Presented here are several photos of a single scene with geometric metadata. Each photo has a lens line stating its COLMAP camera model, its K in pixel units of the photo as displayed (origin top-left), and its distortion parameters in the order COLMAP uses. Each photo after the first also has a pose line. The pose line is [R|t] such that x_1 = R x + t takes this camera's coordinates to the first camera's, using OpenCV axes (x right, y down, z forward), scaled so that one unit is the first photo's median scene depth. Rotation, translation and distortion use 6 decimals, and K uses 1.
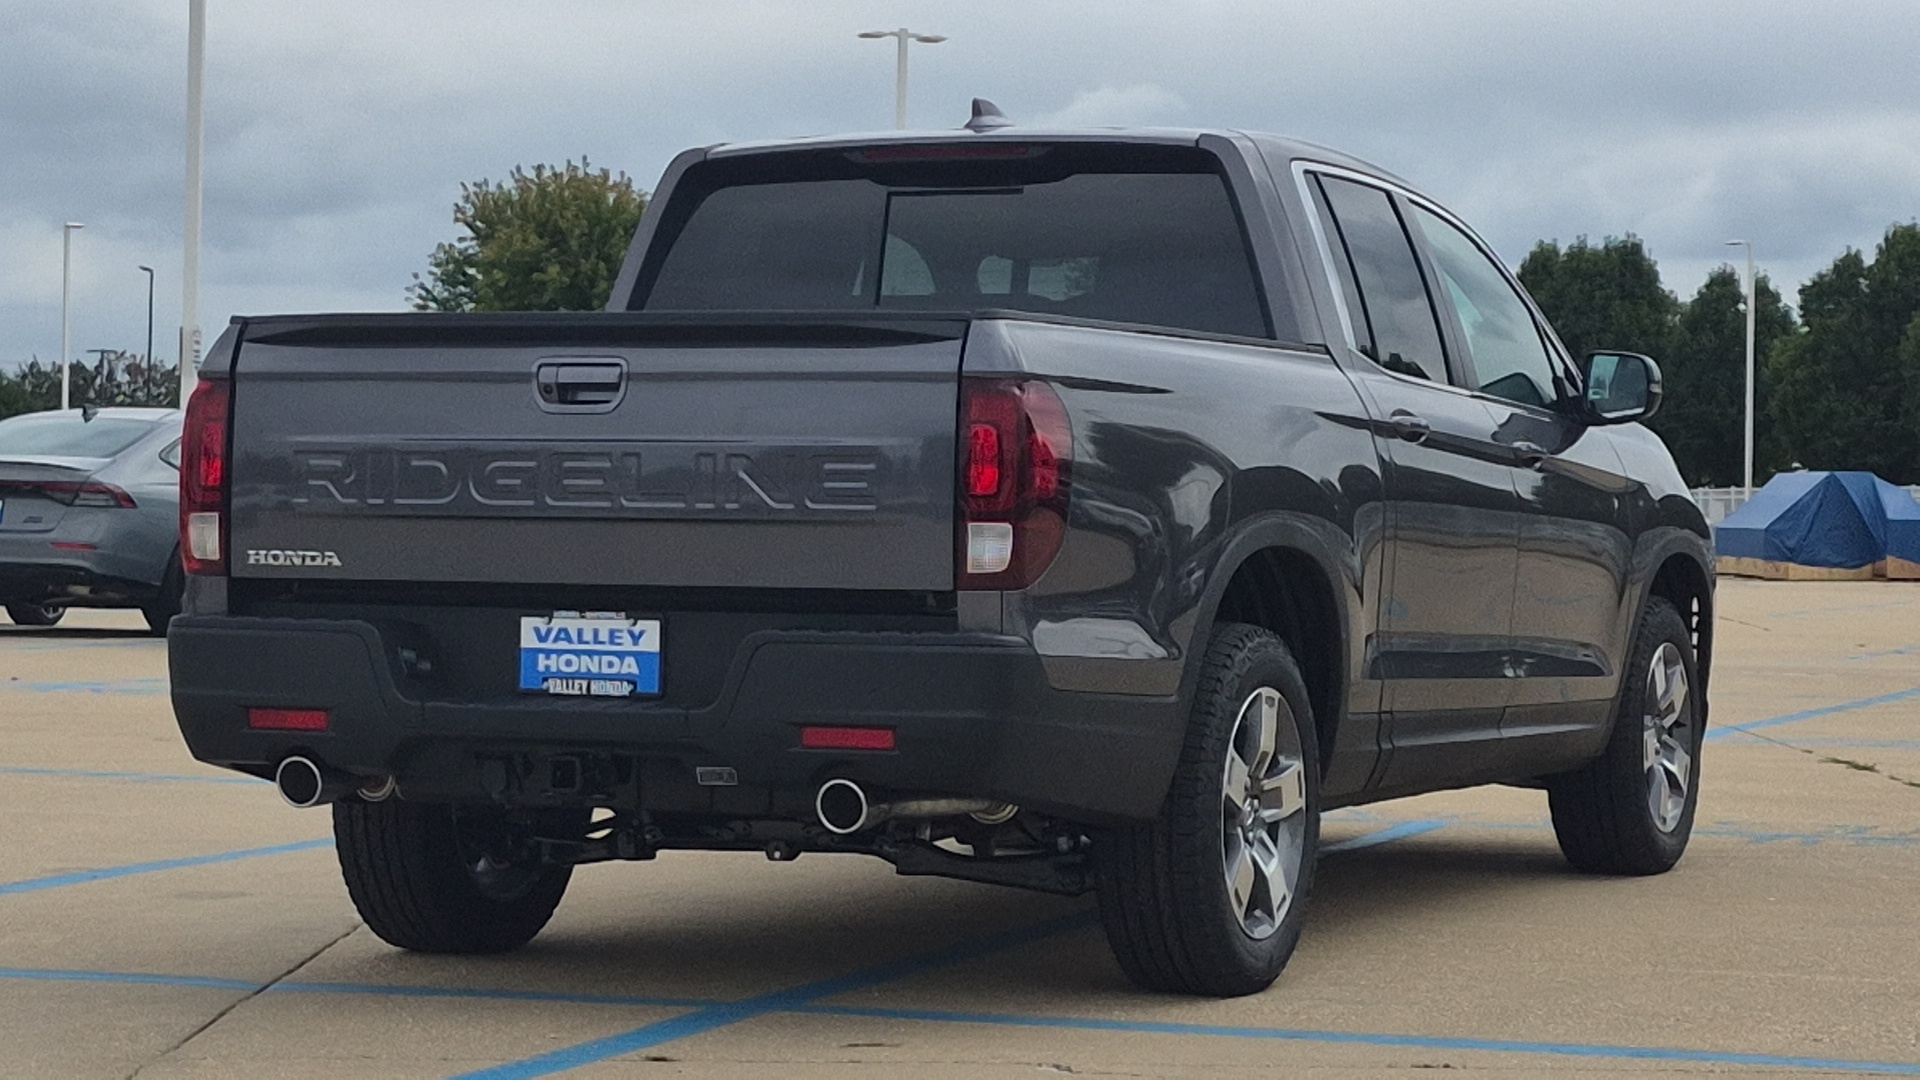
lens RADIAL K [[4471.8, 0, 961.9], [0, 4471.8, 539.3], [0, 0, 1]] dist [0.204585, 0.000000]
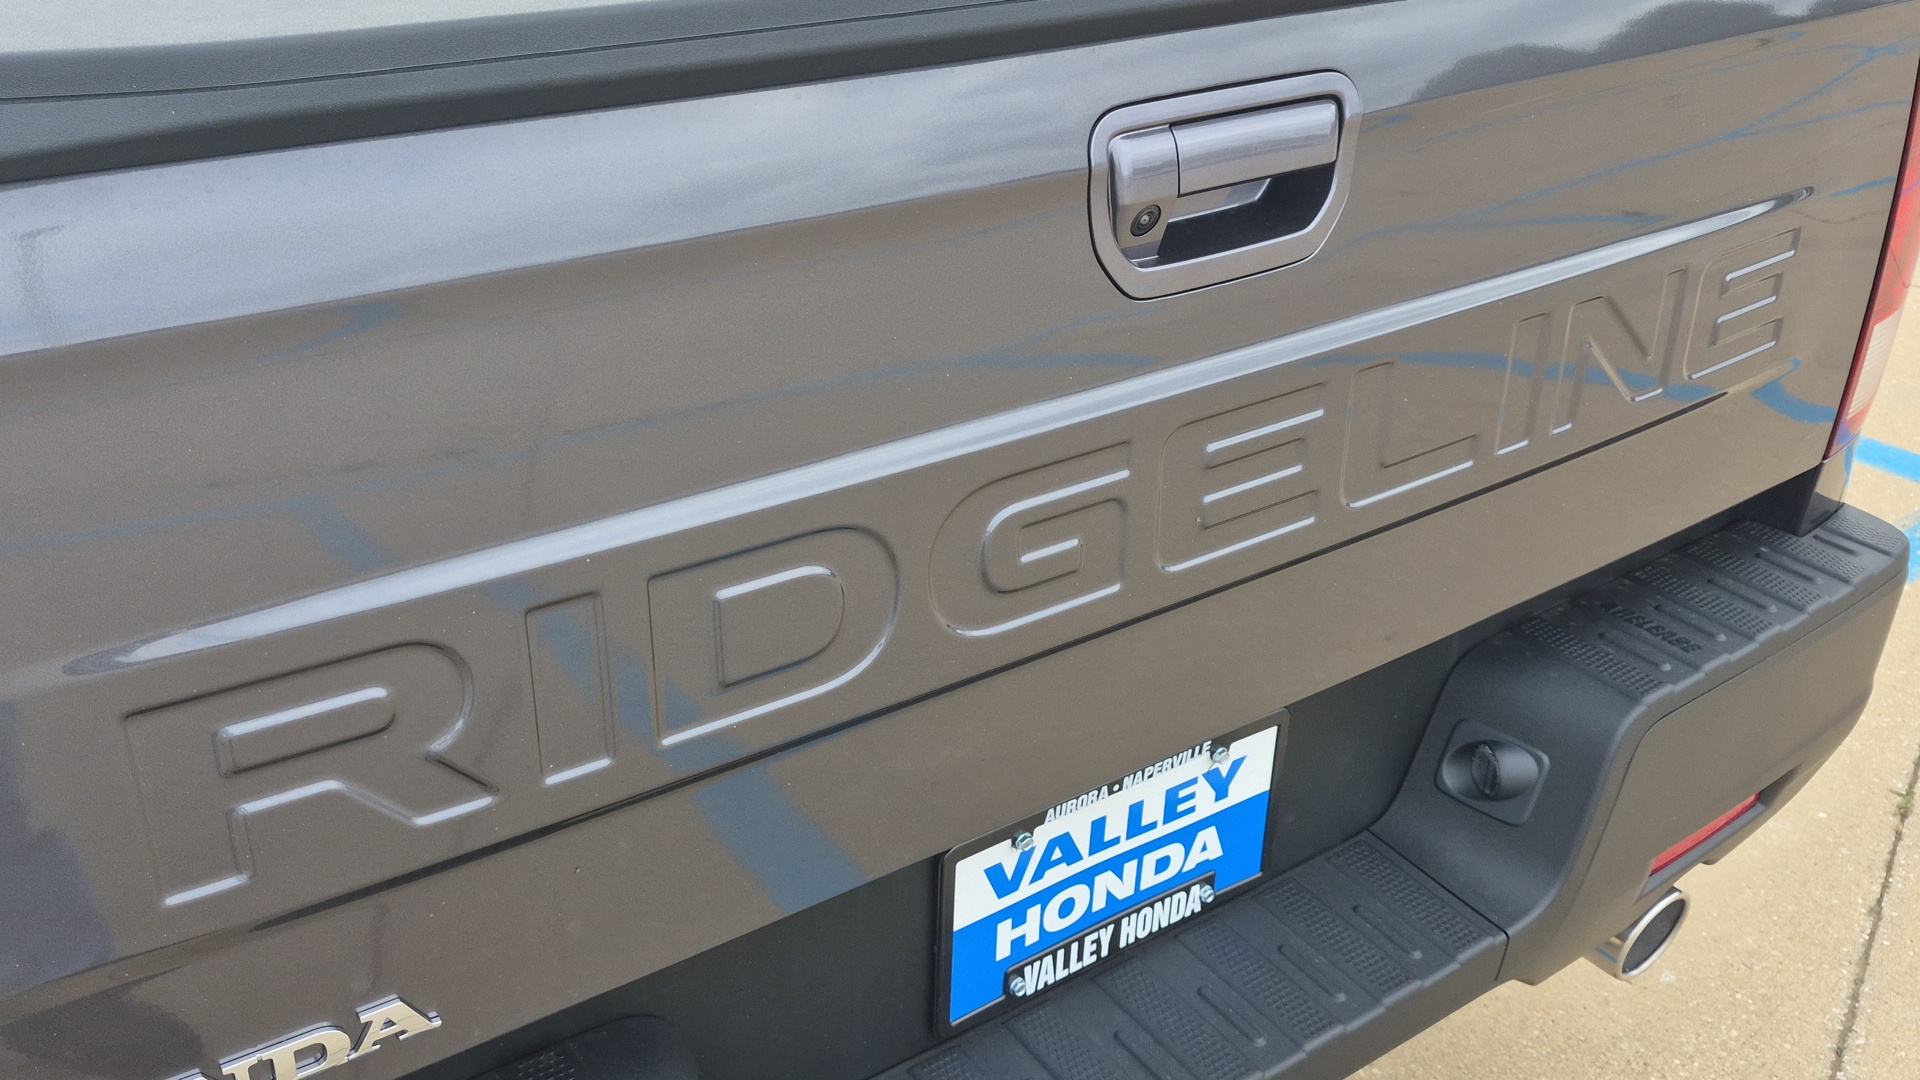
lens RADIAL K [[1806.0, 0, 941.9], [0, 1806.0, 542.9], [0, 0, 1]] dist [0.076297, 0.000000]
pose [[0.512975, -0.395200, 0.762019, -0.195706], [-0.009822, 0.884957, 0.465570, -0.068905], [-0.858347, -0.246310, 0.450079, 0.949563]]
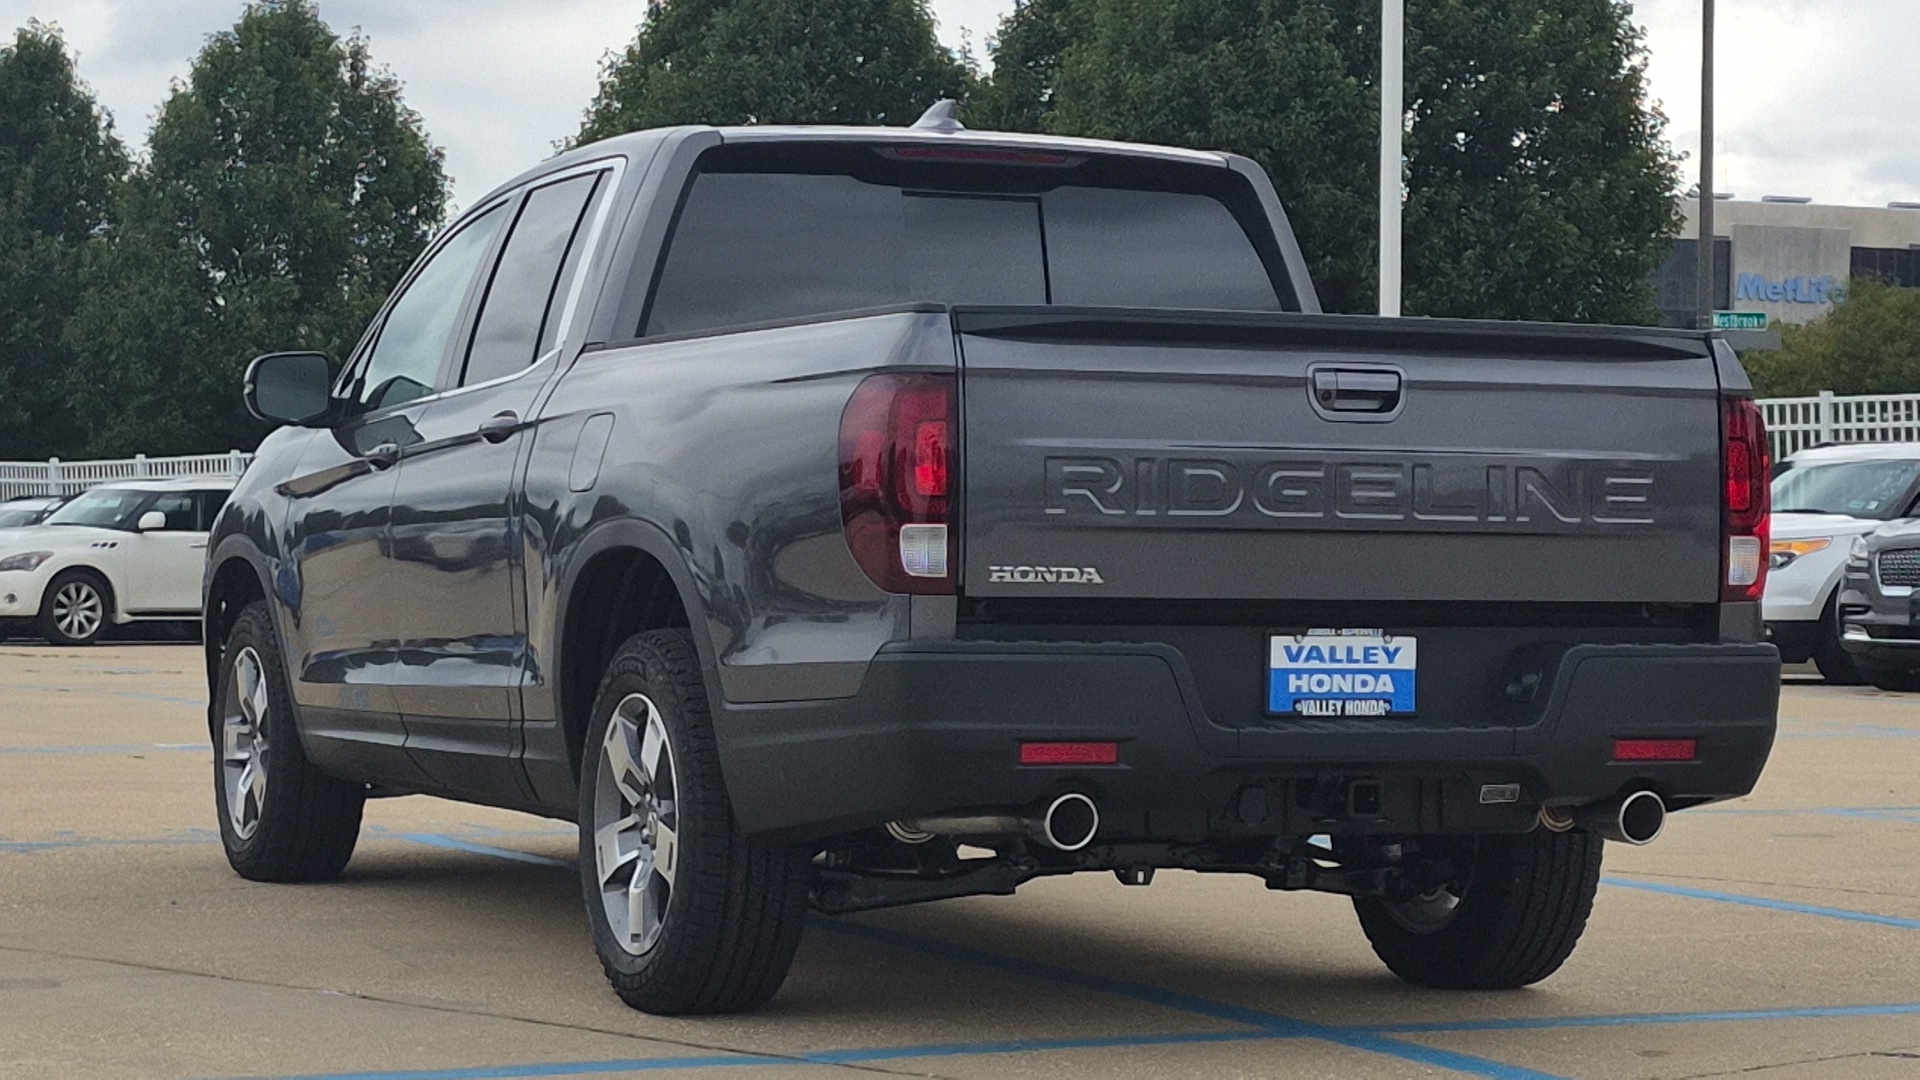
lens RADIAL K [[4187.5, 0, 963.3], [0, 4187.5, 546.0], [0, 0, 1]] dist [0.235675, 0.000000]
pose [[0.692173, -0.001284, 0.721730, -0.786347], [0.000981, 0.999999, 0.000838, -0.002390], [-0.721731, 0.000128, 0.692174, 0.436442]]
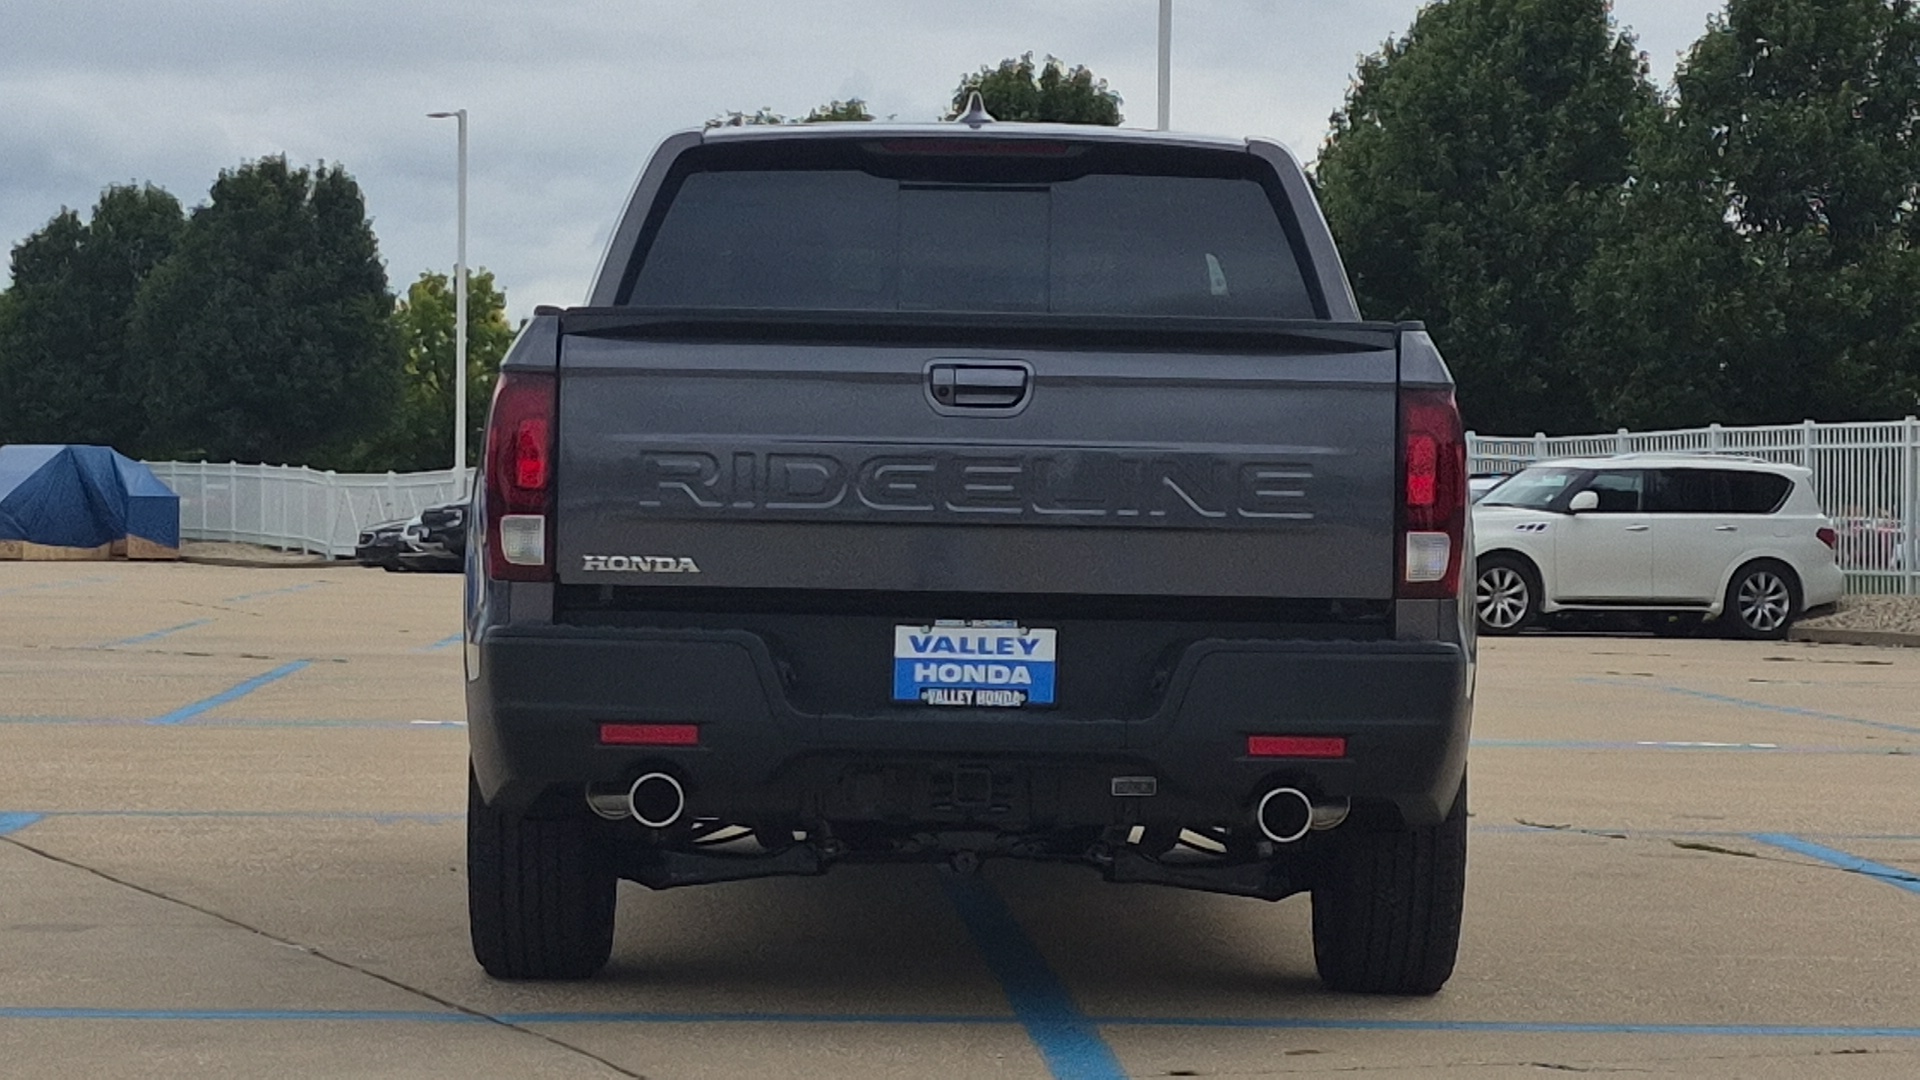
lens RADIAL K [[4767.8, 0, 956.5], [0, 4767.8, 553.7], [0, 0, 1]] dist [0.087461, 0.000000]
pose [[0.919833, 0.002106, 0.392303, -0.493411], [-0.005351, 0.999960, 0.007178, -0.005714], [-0.392273, -0.008701, 0.919808, 0.046761]]
